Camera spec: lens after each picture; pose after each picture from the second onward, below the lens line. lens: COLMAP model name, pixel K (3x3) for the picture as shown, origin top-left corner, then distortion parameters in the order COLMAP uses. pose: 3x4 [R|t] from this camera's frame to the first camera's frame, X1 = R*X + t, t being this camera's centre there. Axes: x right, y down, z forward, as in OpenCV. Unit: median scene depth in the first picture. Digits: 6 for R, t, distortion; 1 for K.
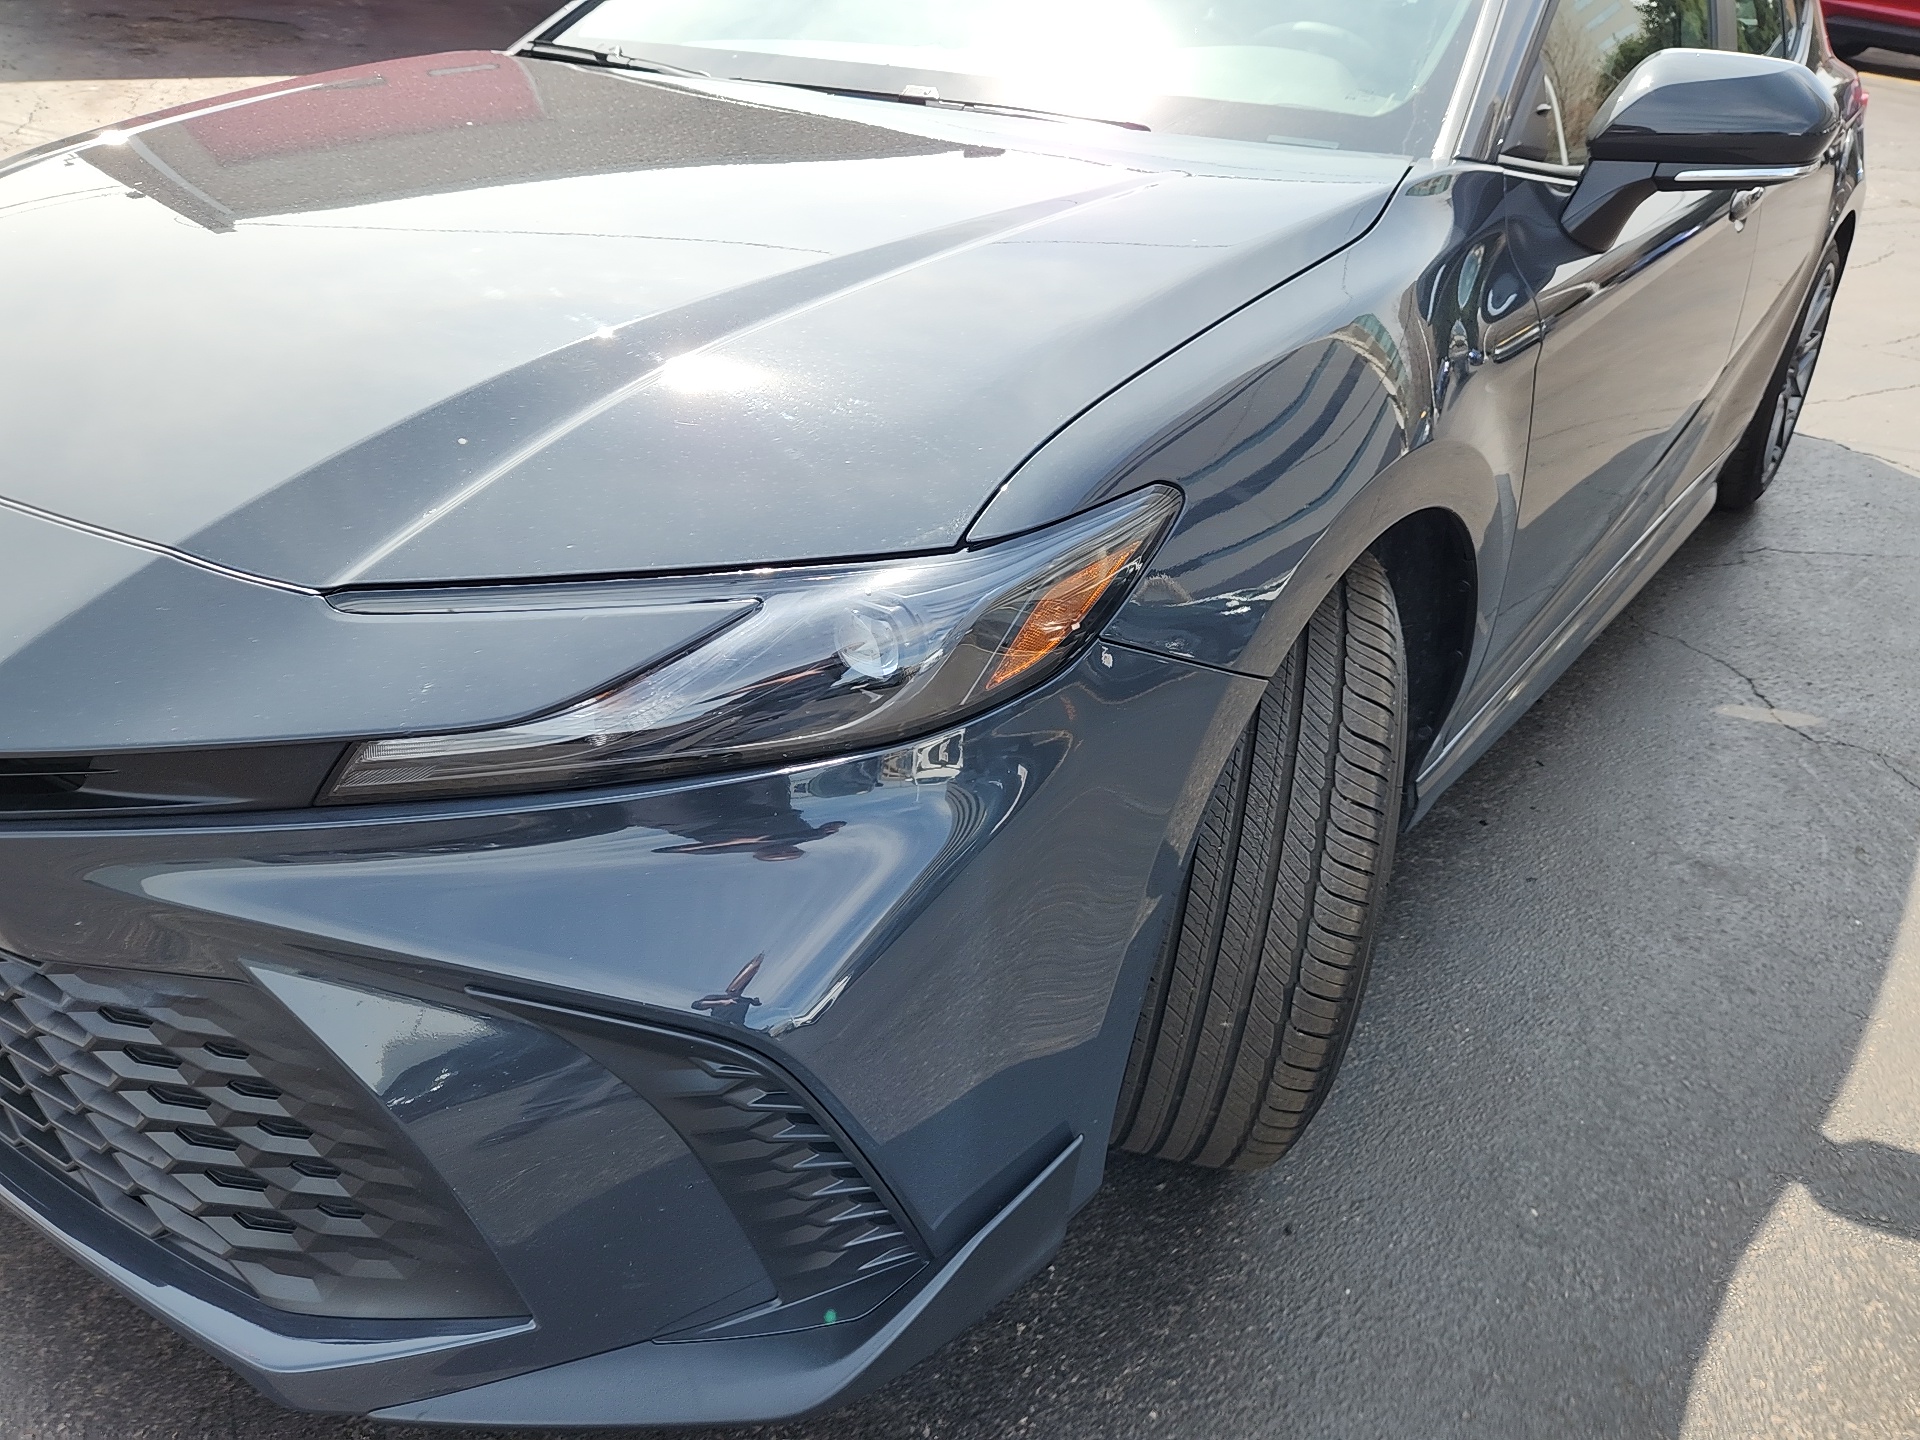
lens RADIAL K [[1439.7, 0, 960.0], [0, 1439.7, 720.0], [0, 0, 1]] dist [0.022337, -0.008567]
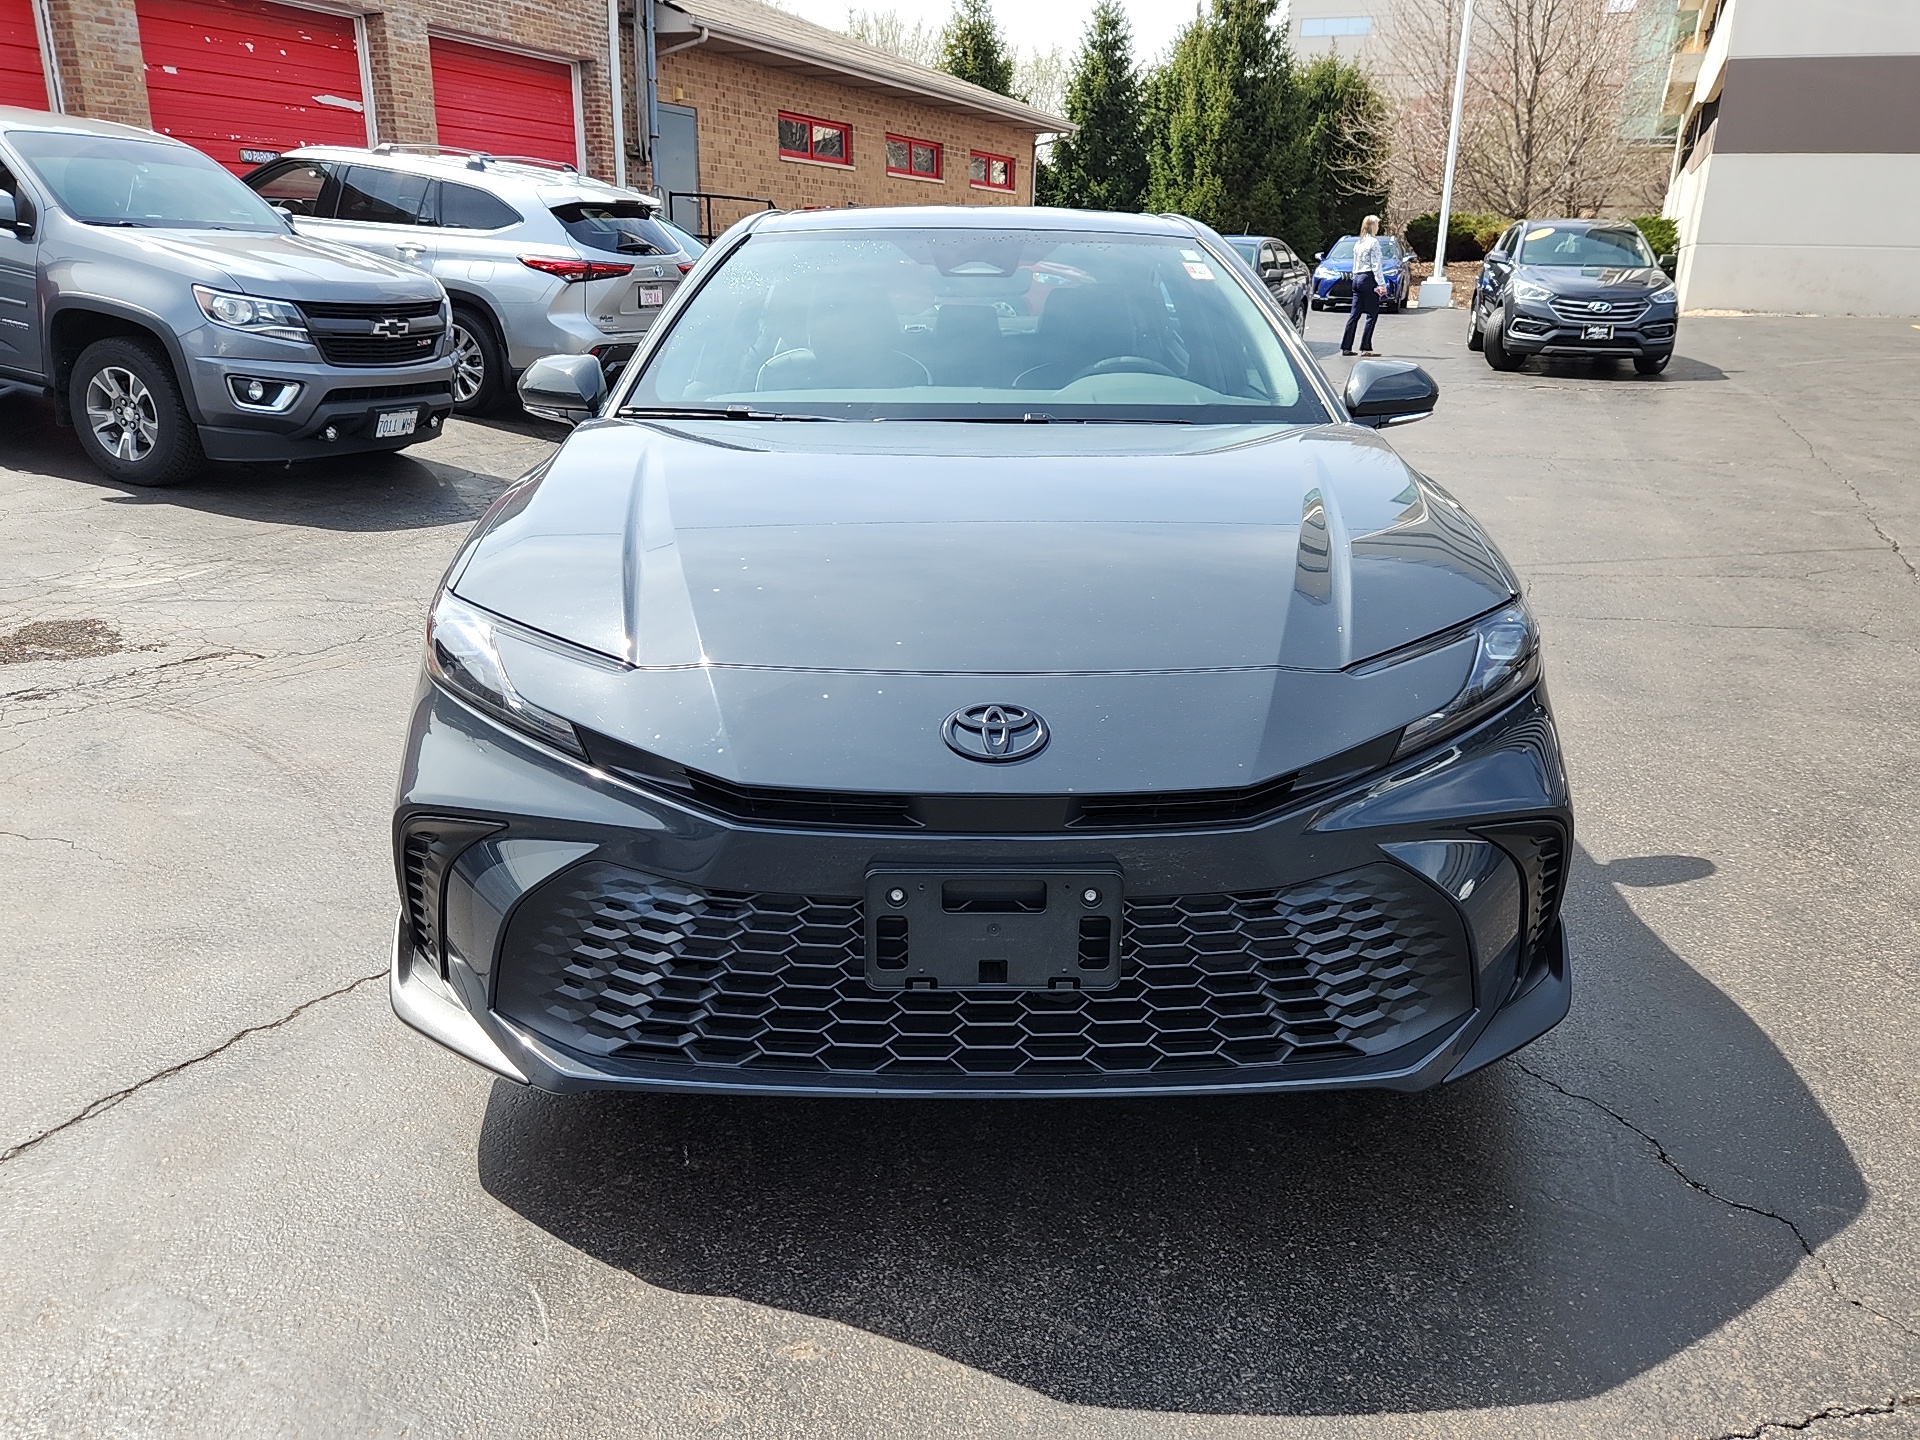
lens RADIAL K [[1431.5, 0, 960.0], [0, 1431.5, 720.0], [0, 0, 1]] dist [-0.000406, -0.007822]
pose [[0.804685, -0.202678, 0.558036, -1.492404], [0.294711, 0.952308, -0.079094, -0.015632], [-0.515391, 0.228105, 0.826039, -0.284855]]
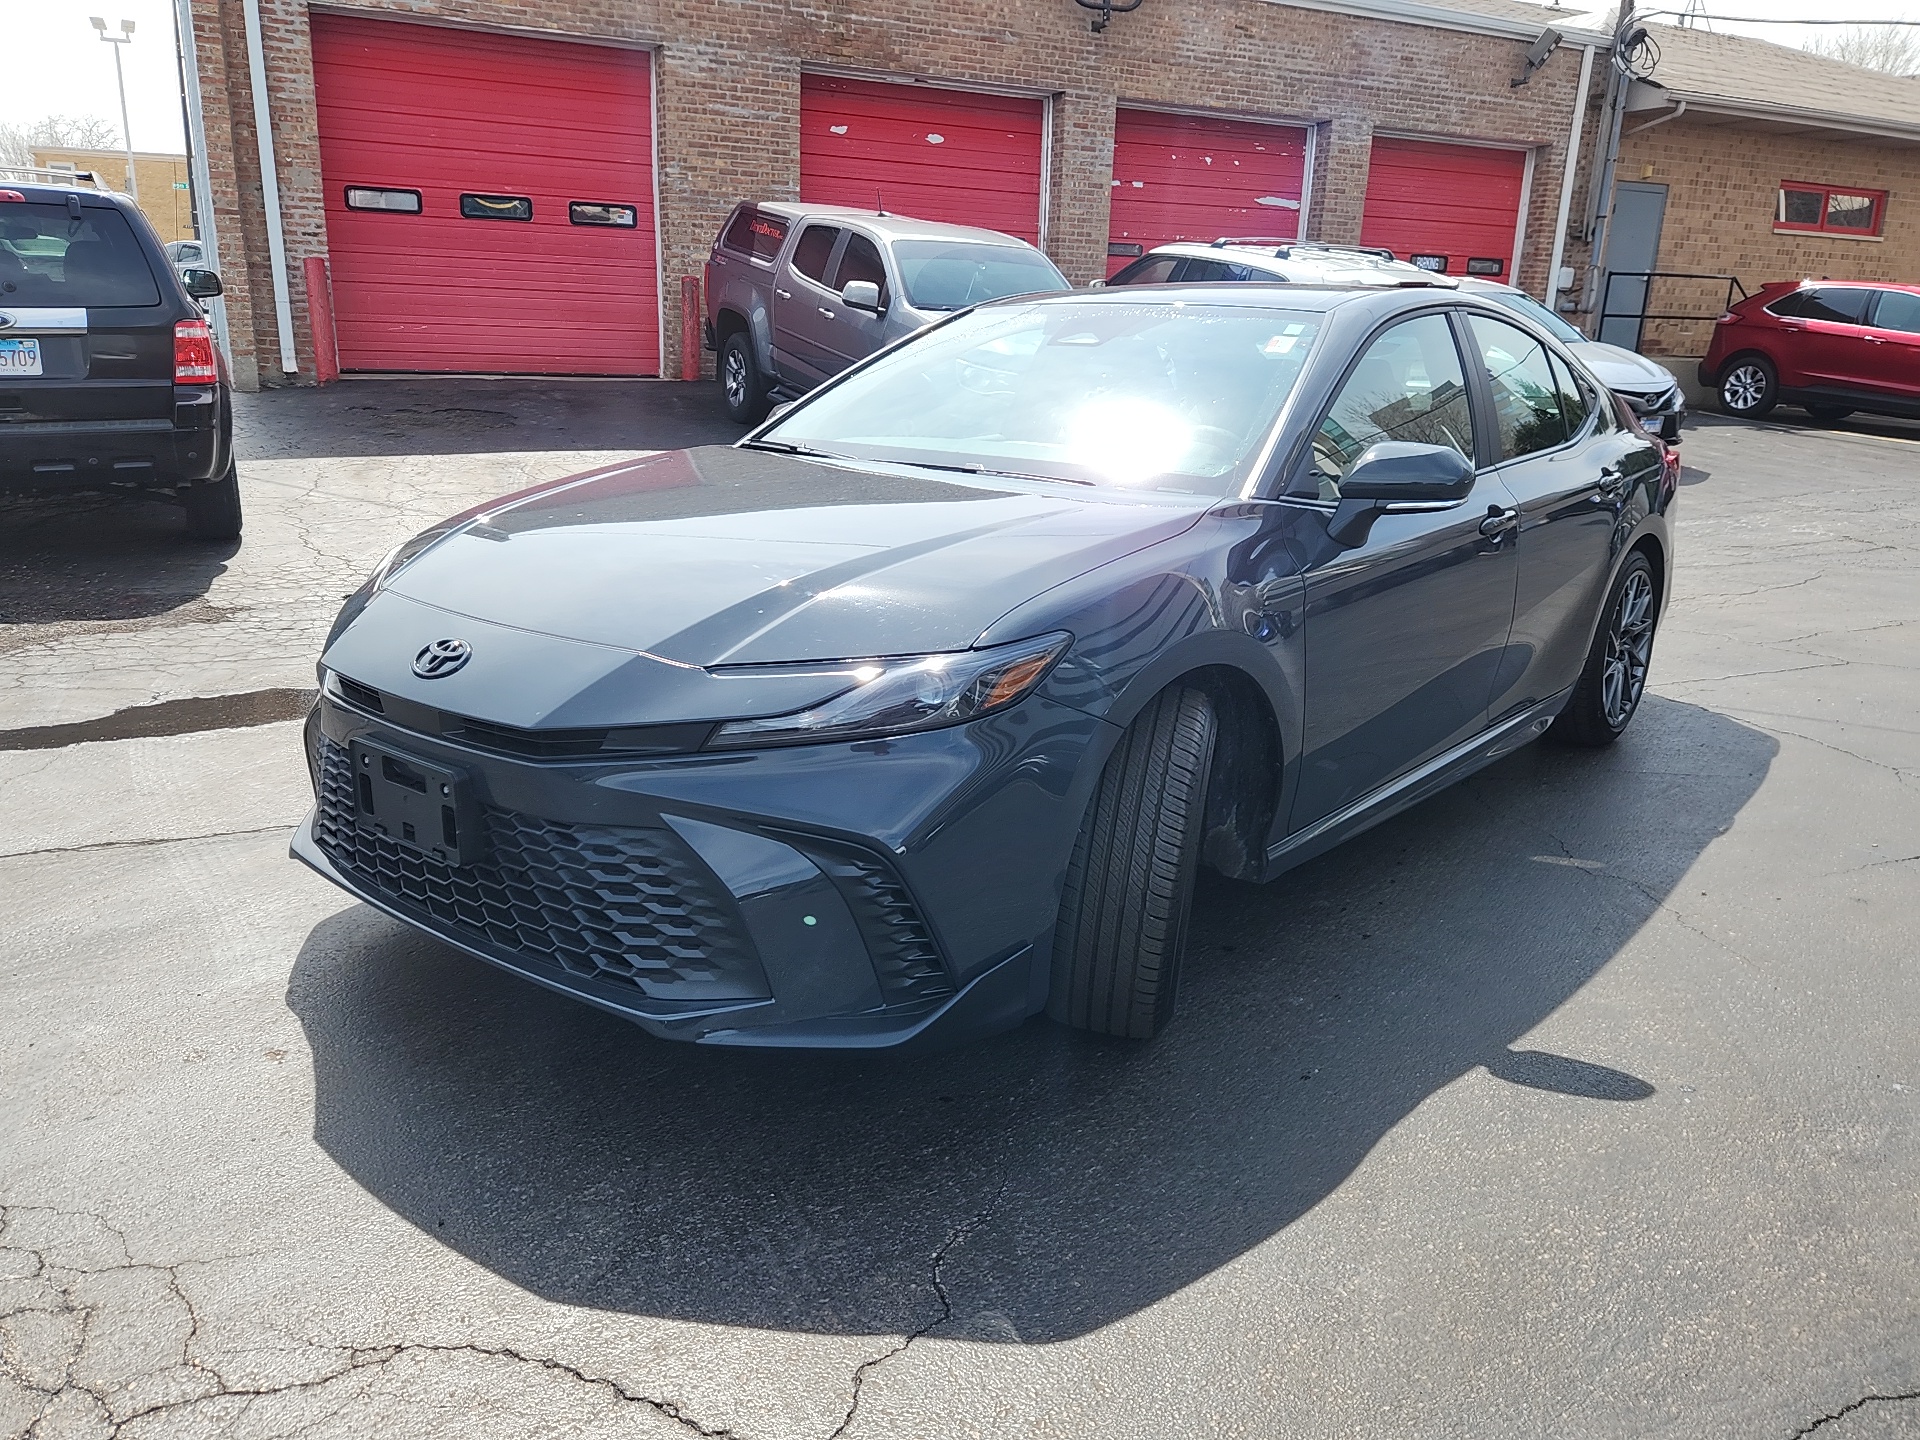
lens RADIAL K [[1376.7, 0, 966.7], [0, 1376.7, 688.3], [0, 0, 1]] dist [0.064339, -0.061966]
pose [[0.998331, -0.000084, -0.057758, 0.091655], [-0.013818, 0.970612, -0.240251, 0.360201], [0.056081, 0.240649, 0.968991, -0.874197]]
